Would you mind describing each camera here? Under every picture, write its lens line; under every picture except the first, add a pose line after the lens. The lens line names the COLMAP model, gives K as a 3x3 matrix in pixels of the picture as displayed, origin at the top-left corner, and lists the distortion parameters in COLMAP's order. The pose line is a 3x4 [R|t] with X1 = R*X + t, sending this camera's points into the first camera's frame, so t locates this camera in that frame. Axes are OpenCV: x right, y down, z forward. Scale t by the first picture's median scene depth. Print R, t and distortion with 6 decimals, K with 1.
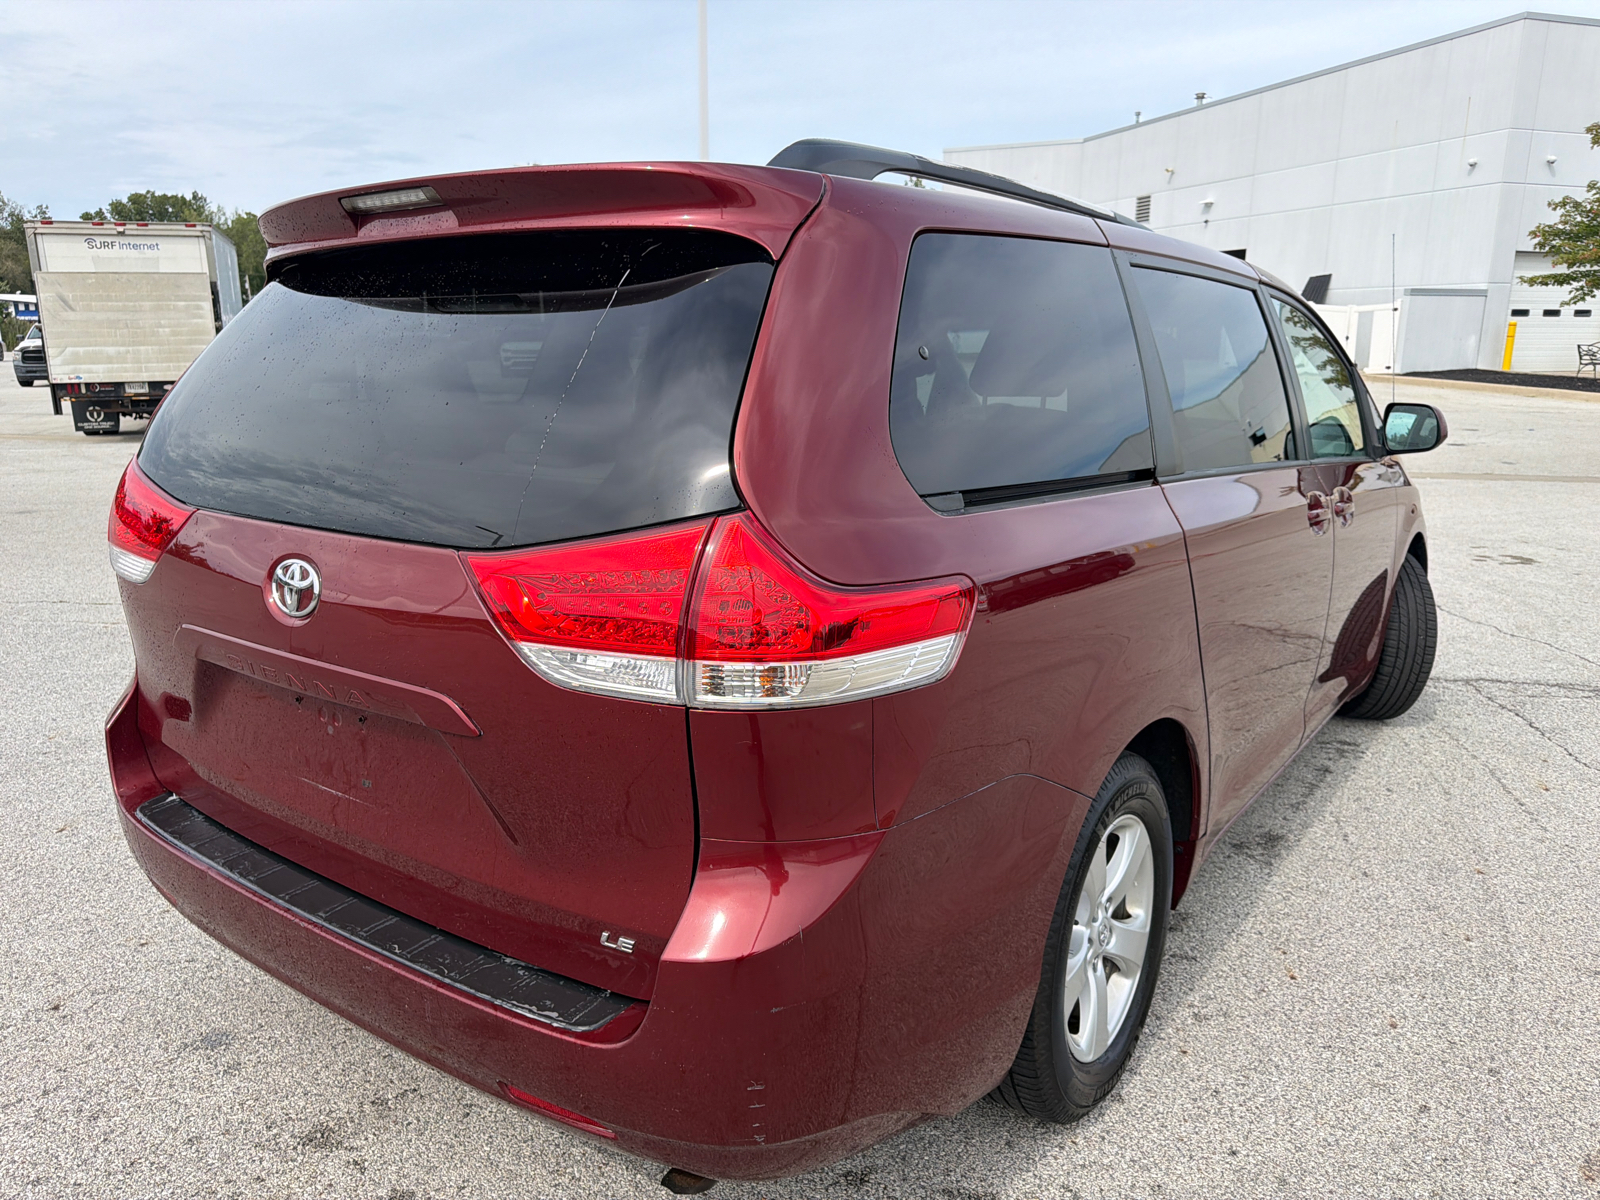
lens RADIAL K [[1170.0, 0, 800.0], [0, 1170.0, 600.0], [0, 0, 1]] dist [0.004462, -0.008599]
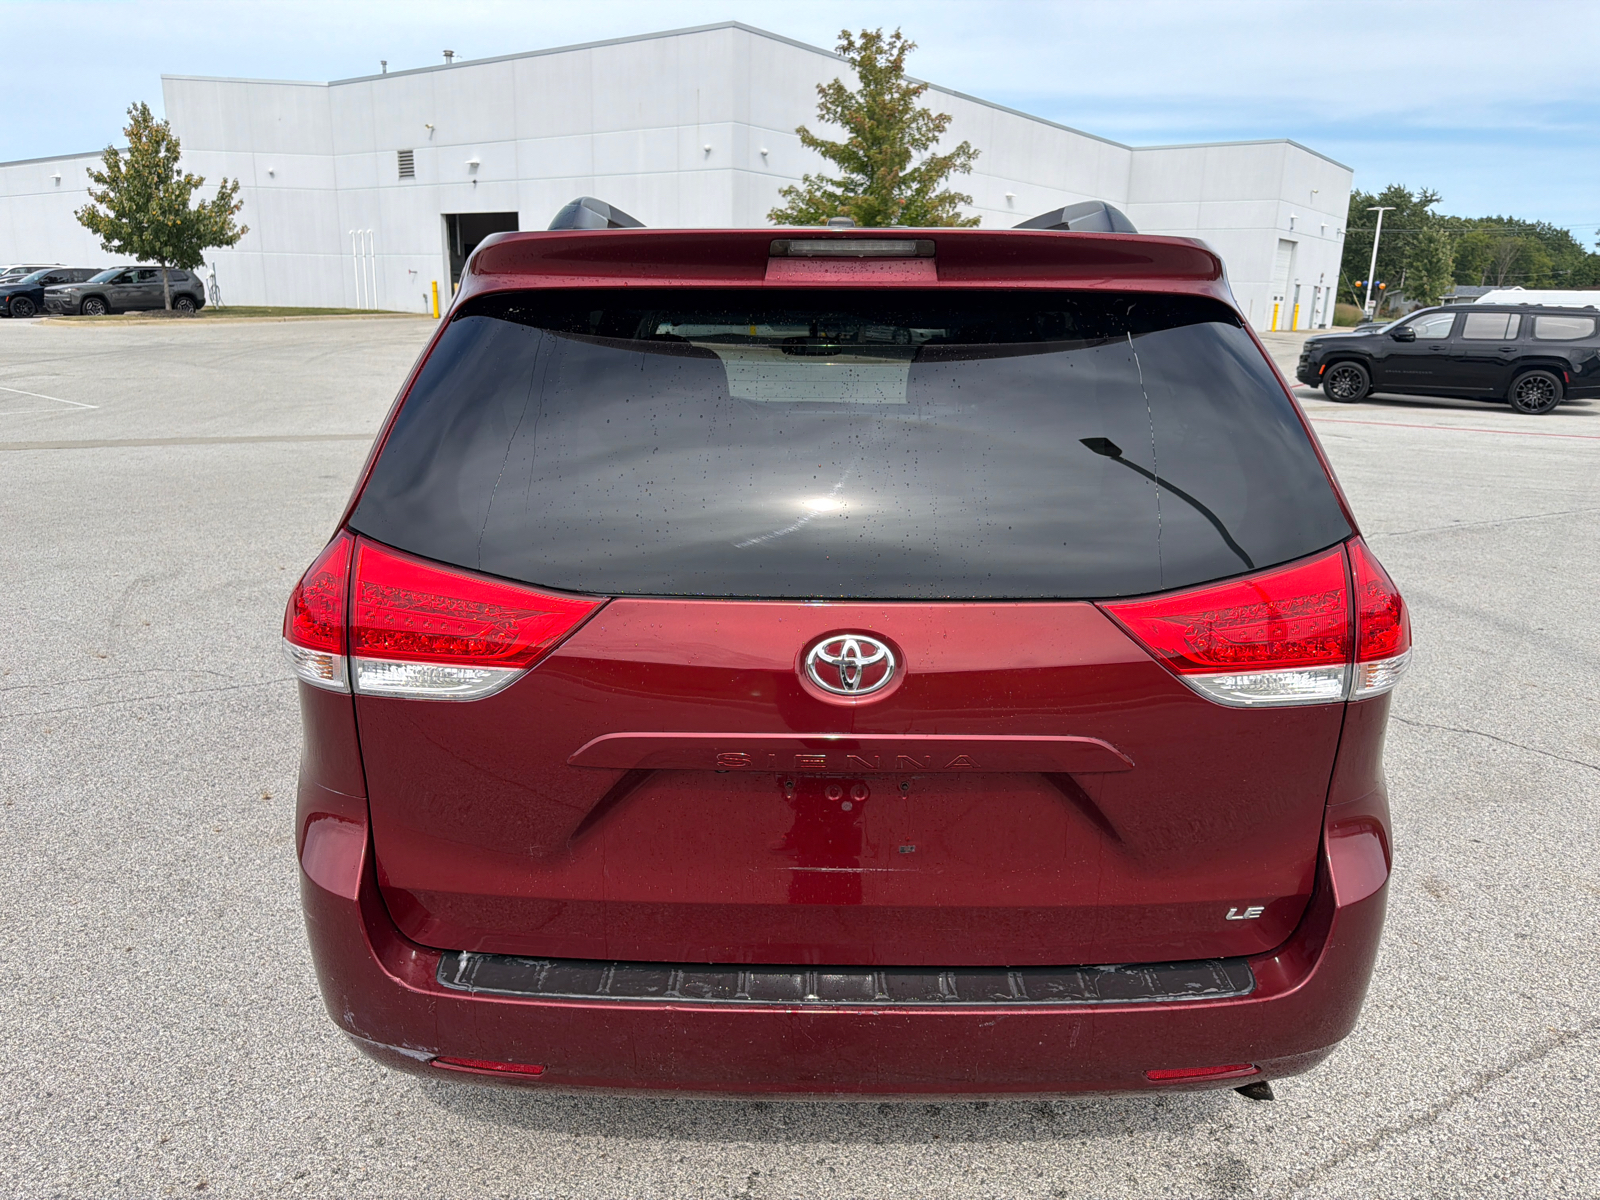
lens RADIAL K [[1153.0, 0, 792.0], [0, 1153.0, 610.1], [0, 0, 1]] dist [0.004689, -0.002321]
pose [[0.804412, -0.141937, 0.576866, -0.767602], [0.112780, 0.989866, 0.086290, -0.107044], [-0.583268, -0.004354, 0.812268, 0.216854]]
